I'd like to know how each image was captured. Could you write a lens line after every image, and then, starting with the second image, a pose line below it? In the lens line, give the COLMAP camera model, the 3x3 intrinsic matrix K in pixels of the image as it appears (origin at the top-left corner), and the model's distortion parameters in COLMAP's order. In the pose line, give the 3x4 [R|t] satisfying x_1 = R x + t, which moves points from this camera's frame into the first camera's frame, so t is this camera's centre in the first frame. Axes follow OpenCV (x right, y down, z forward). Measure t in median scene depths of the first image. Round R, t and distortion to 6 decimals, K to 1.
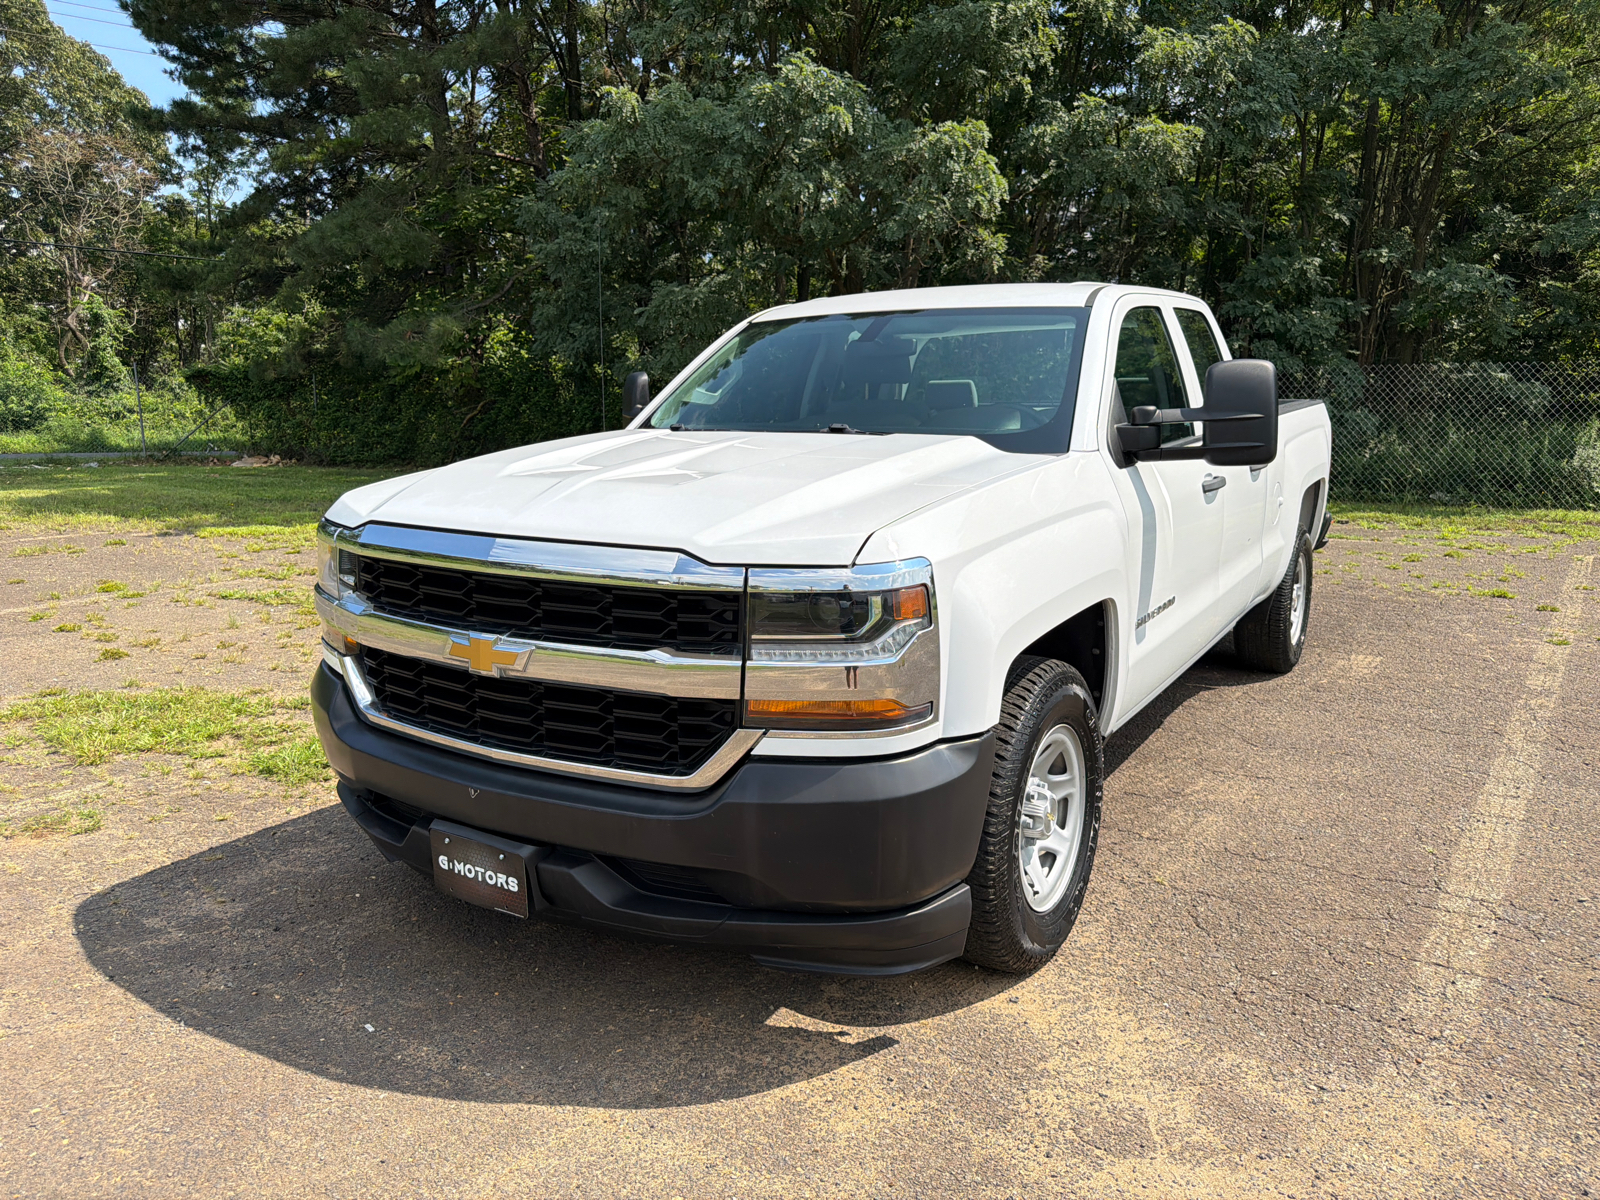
lens RADIAL K [[1151.2, 0, 802.8], [0, 1151.2, 601.4], [0, 0, 1]] dist [-0.002460, -0.003278]
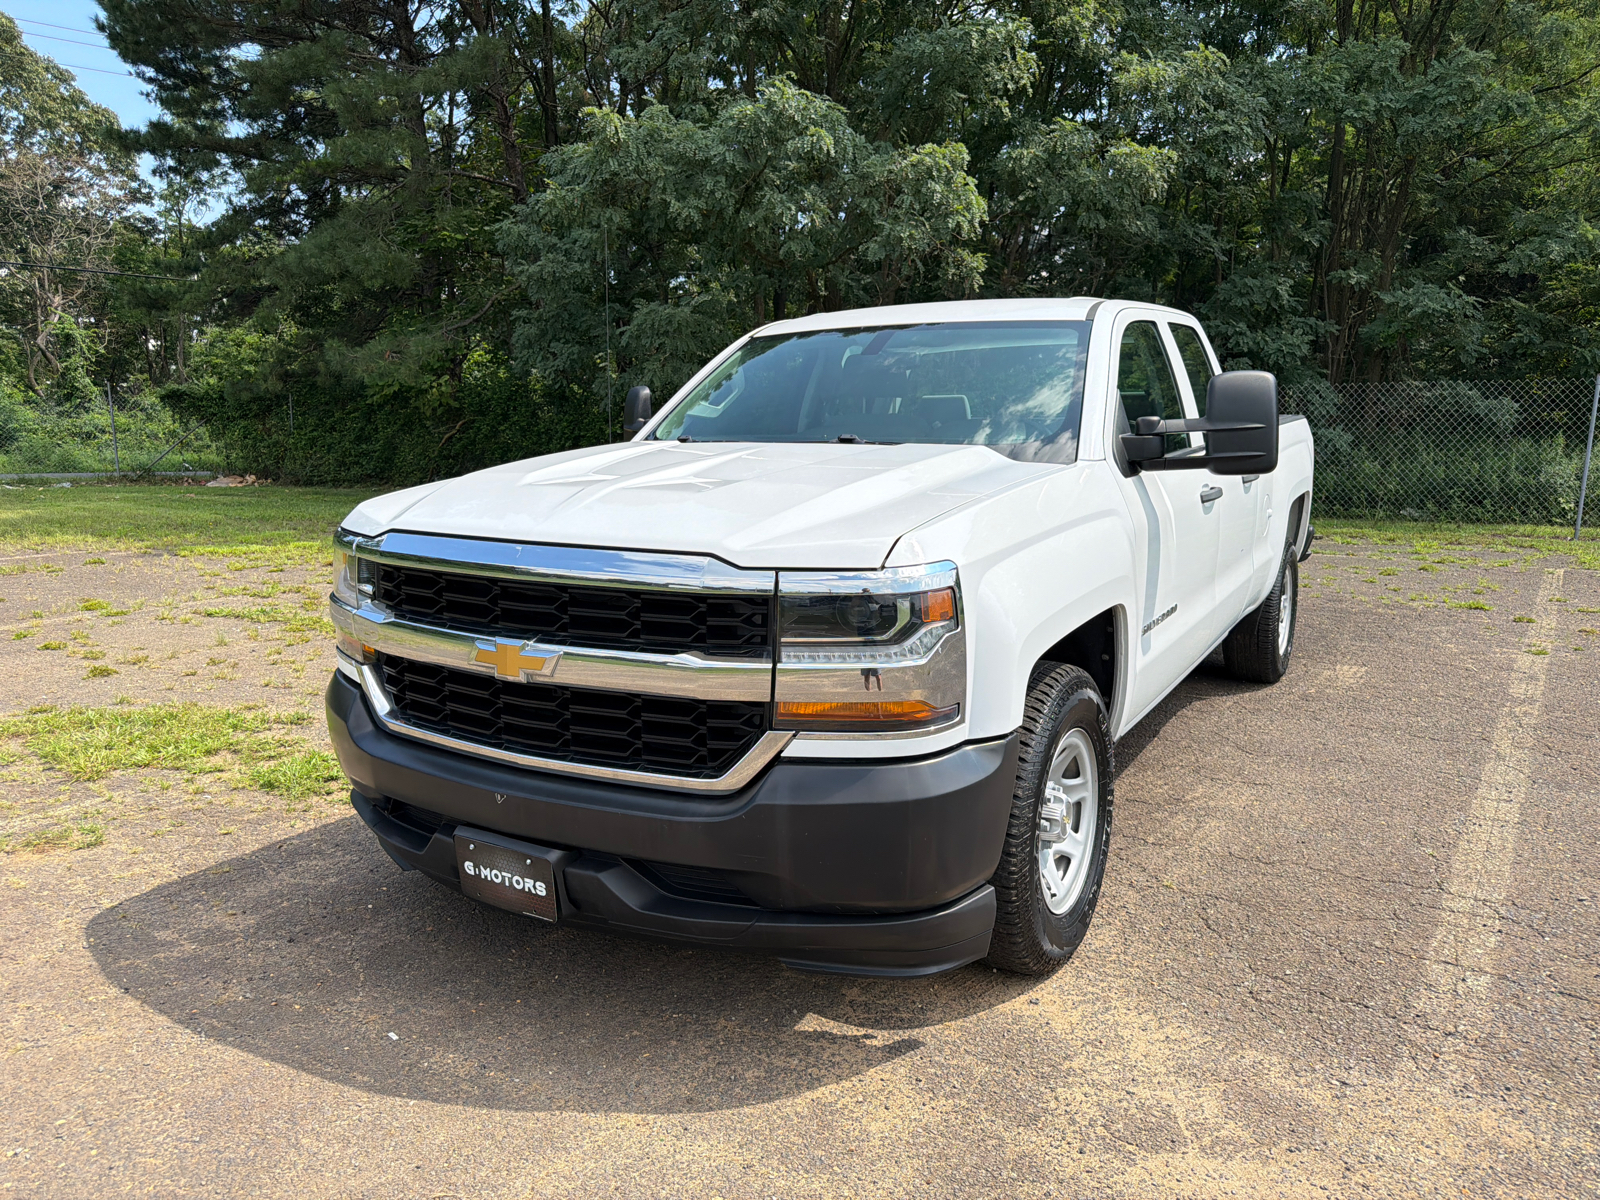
lens RADIAL K [[1149.1, 0, 798.6], [0, 1149.1, 599.1], [0, 0, 1]] dist [-0.004141, -0.000344]
pose [[0.999783, -0.004363, 0.020375, -0.027095], [0.004755, 0.999804, -0.019213, 0.007929], [-0.020287, 0.019306, 0.999608, -0.005299]]
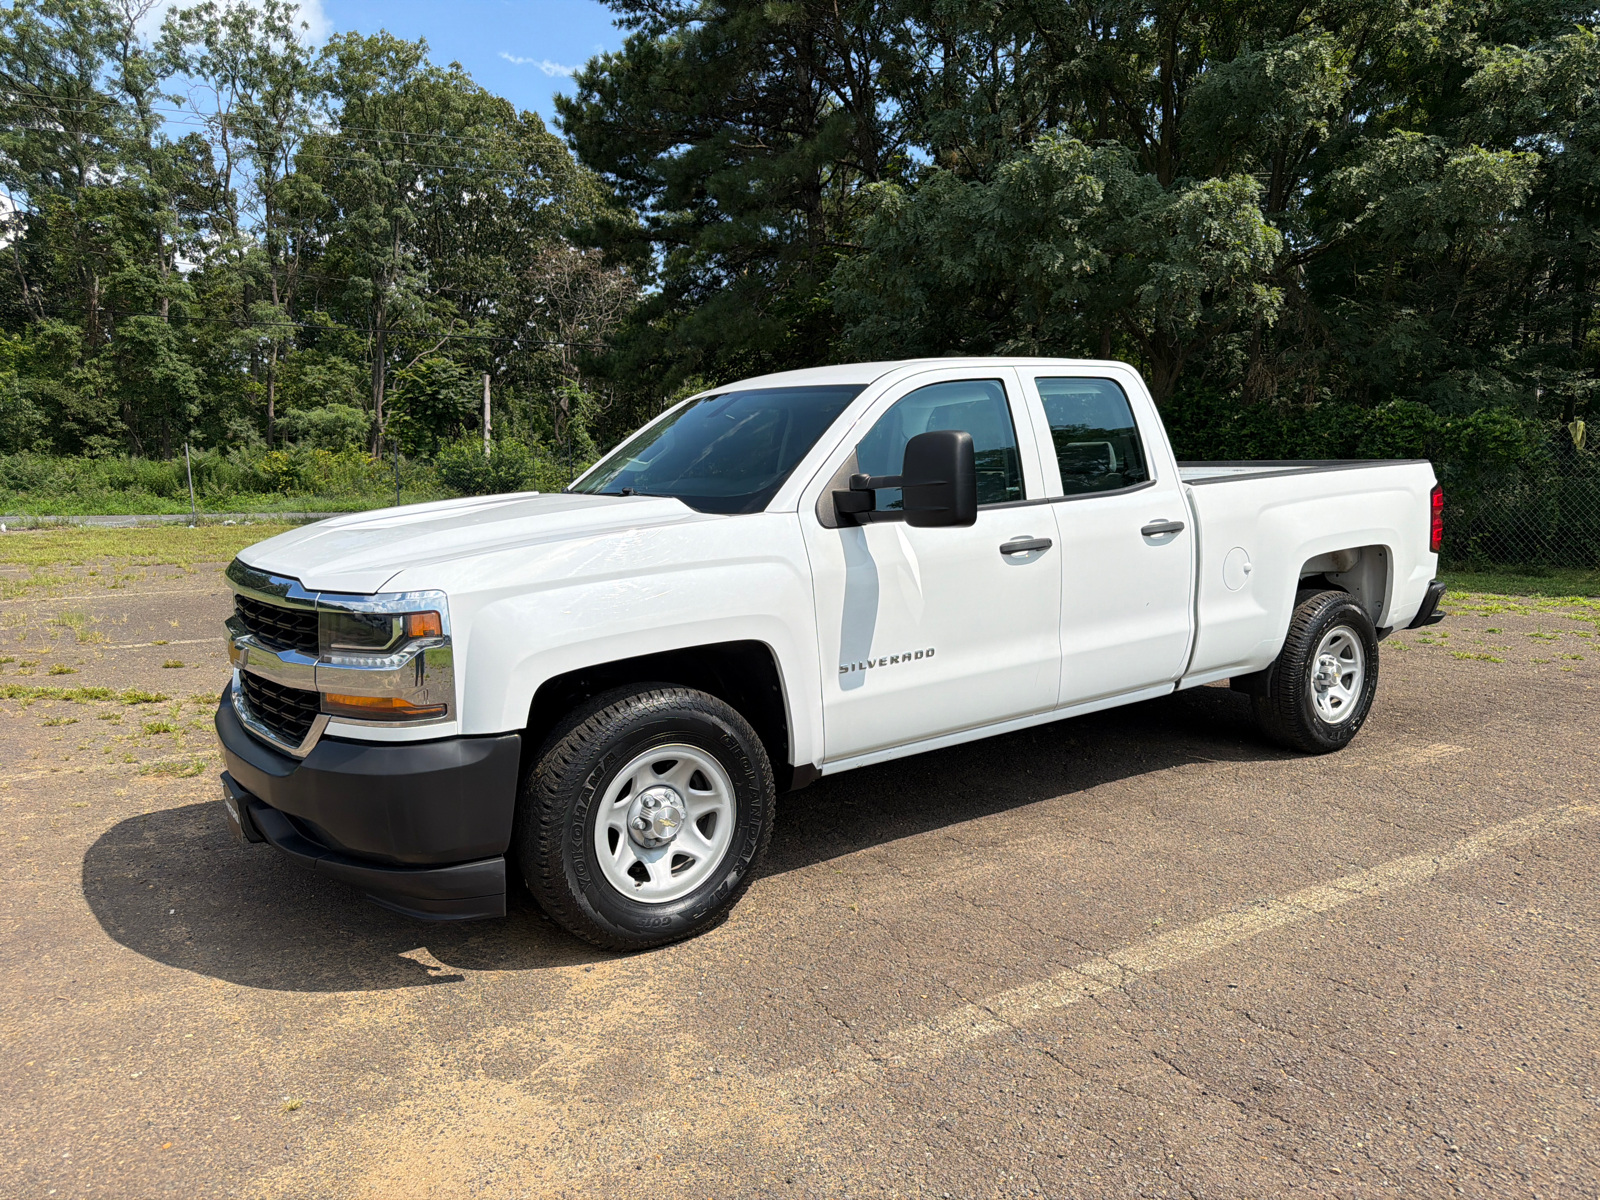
lens RADIAL K [[1134.1, 0, 803.1], [0, 1134.1, 609.7], [0, 0, 1]] dist [0.080009, -0.114277]
pose [[0.924850, 0.038219, -0.378407, 0.532277], [-0.055518, 0.997847, -0.034907, 0.001543], [0.376259, 0.053293, 0.924981, -0.024358]]
